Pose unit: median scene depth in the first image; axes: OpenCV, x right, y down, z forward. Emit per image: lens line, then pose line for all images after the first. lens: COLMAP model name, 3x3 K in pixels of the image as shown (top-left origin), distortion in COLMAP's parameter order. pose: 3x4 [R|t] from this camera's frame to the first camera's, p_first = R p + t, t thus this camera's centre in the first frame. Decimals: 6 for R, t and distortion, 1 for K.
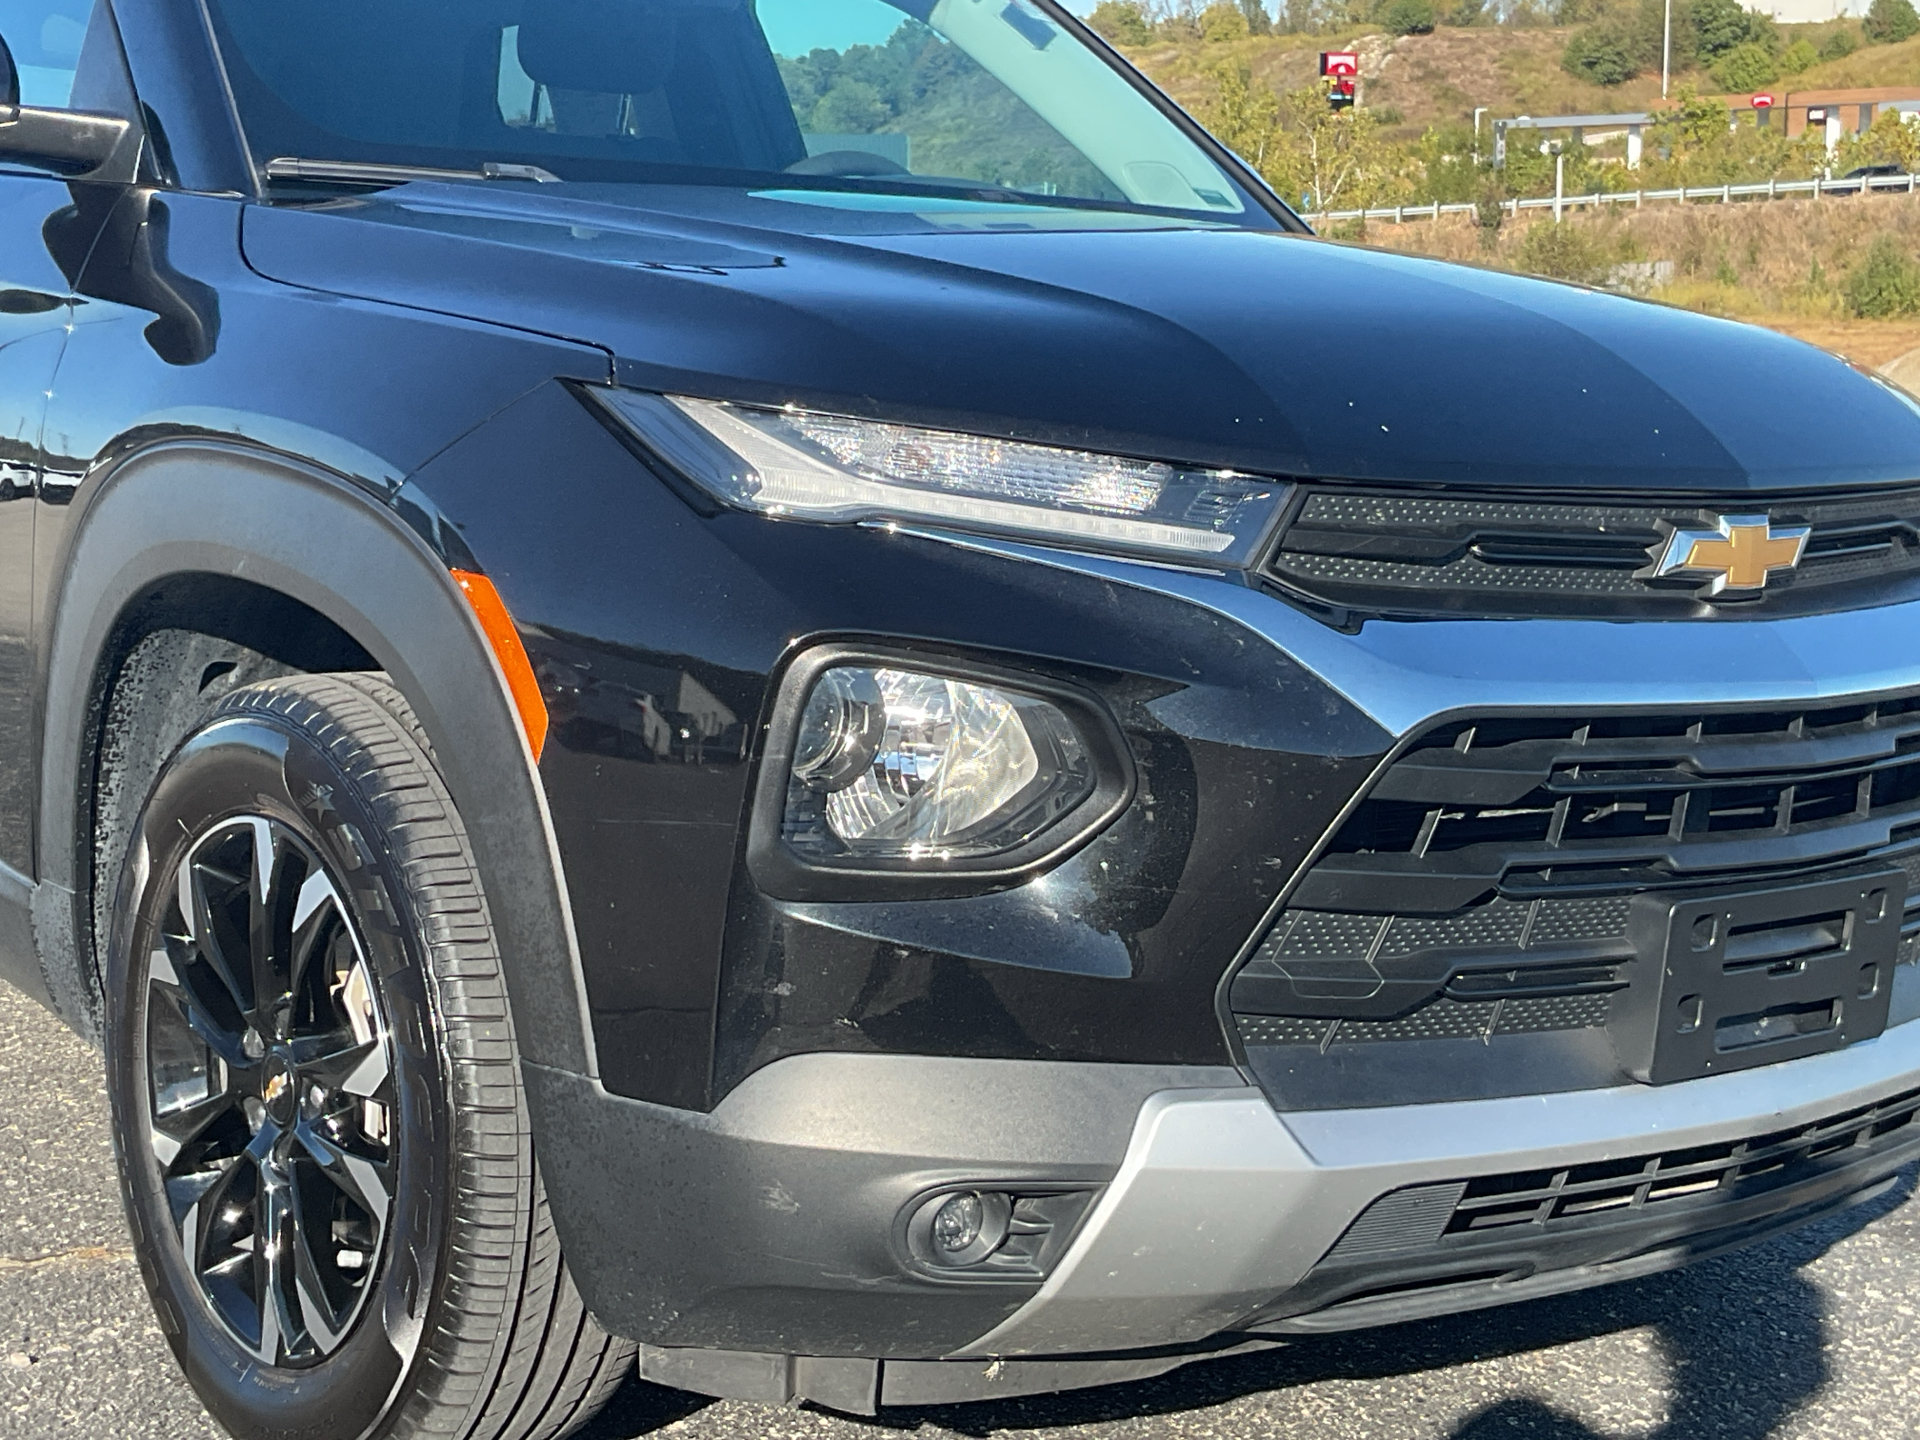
lens RADIAL K [[3004.3, 0, 965.5], [0, 3004.3, 714.1], [0, 0, 1]] dist [0.113408, -0.056606]
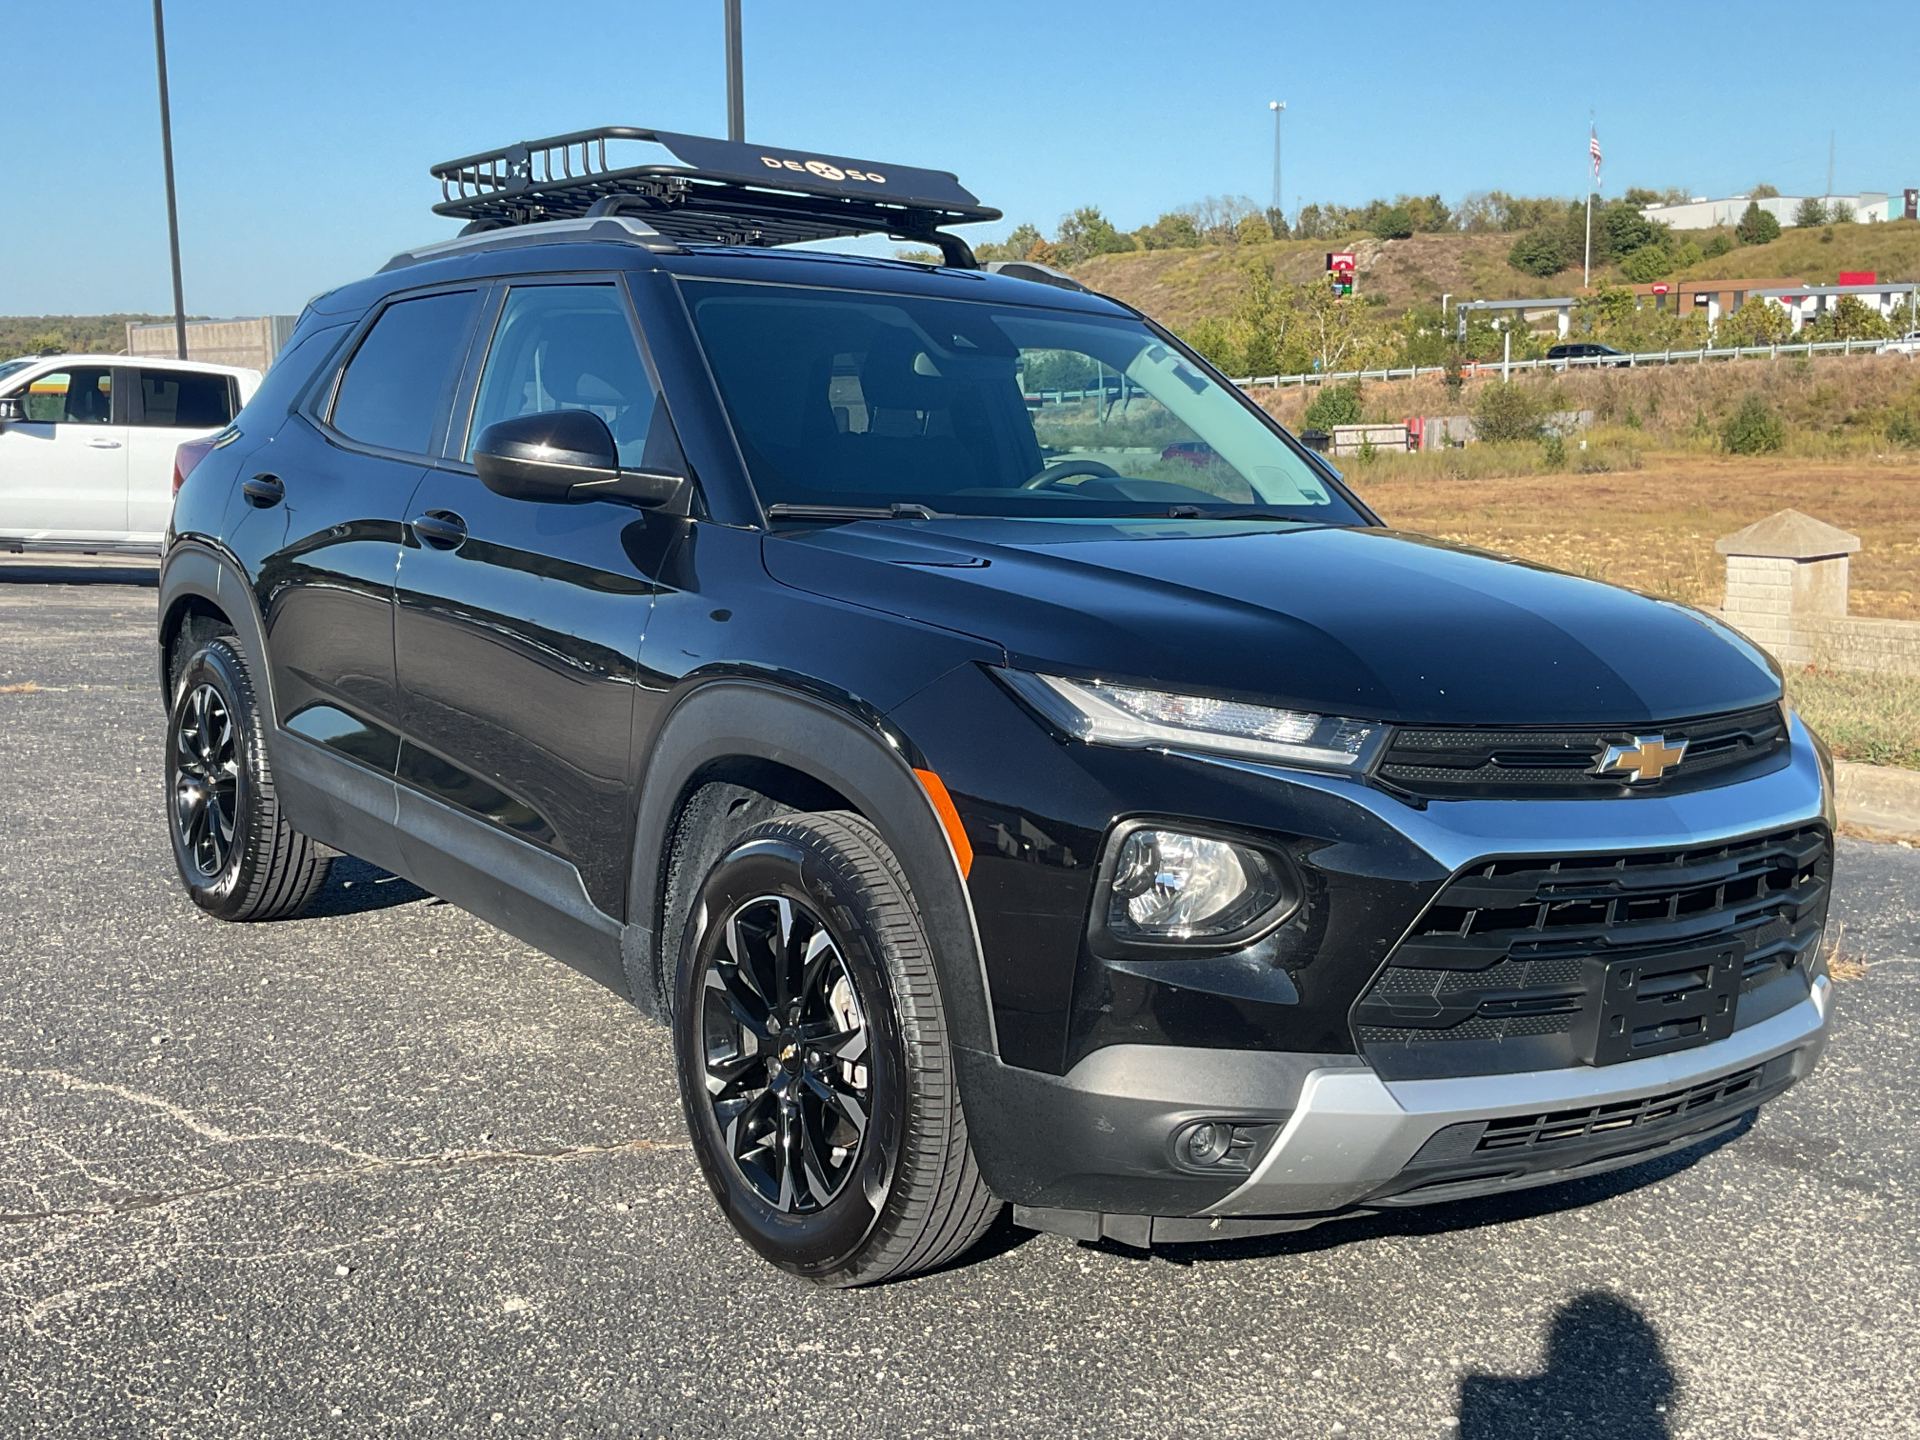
lens RADIAL K [[2218.0, 0, 960.0], [0, 2218.0, 720.0], [0, 0, 1]] dist [0.136469, -0.297513]
pose [[0.998963, 0.006111, -0.045122, -0.080840], [-0.006590, 0.999923, -0.010479, -0.060693], [0.045055, 0.010765, 0.998927, -0.305599]]
